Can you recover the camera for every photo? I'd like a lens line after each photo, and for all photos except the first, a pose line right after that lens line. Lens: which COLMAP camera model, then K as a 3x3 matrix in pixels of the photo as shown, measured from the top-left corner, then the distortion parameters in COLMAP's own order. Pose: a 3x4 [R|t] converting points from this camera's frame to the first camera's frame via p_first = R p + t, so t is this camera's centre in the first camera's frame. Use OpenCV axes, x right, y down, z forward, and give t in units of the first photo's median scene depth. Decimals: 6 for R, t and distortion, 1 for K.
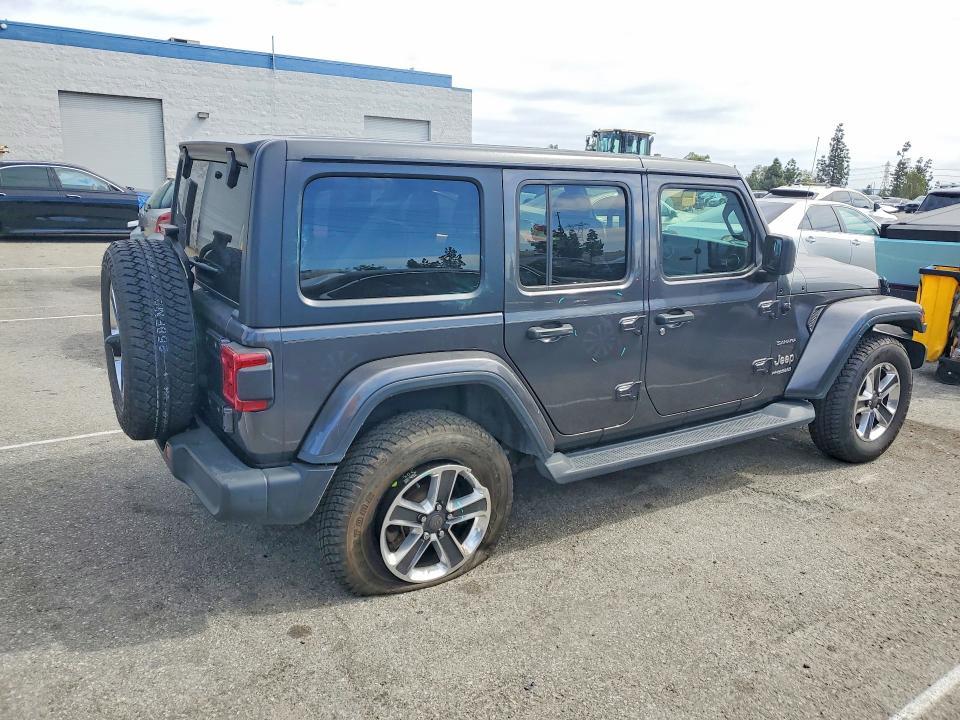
lens RADIAL K [[793.1, 0, 474.4], [0, 793.1, 360.4], [0, 0, 1]] dist [-0.045351, -0.001897]
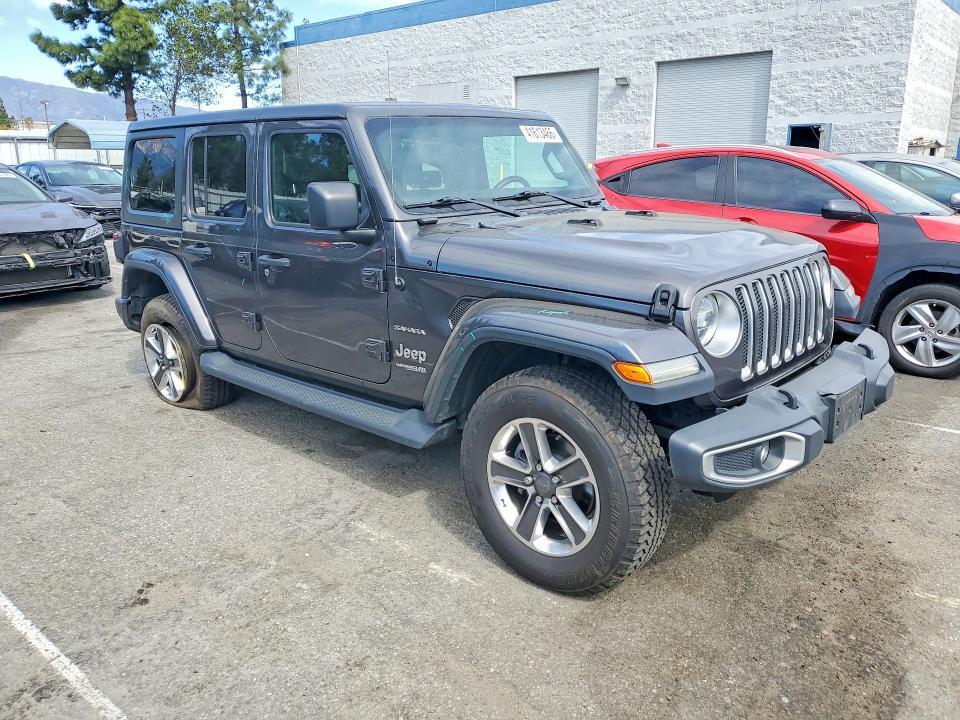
lens RADIAL K [[793.1, 0, 474.4], [0, 793.1, 360.4], [0, 0, 1]] dist [-0.045351, -0.001897]
pose [[0.204470, 0.219453, -0.953956, 1.121298], [-0.187588, 0.965268, 0.181848, -0.142644], [0.960730, 0.141768, 0.238535, 0.873573]]
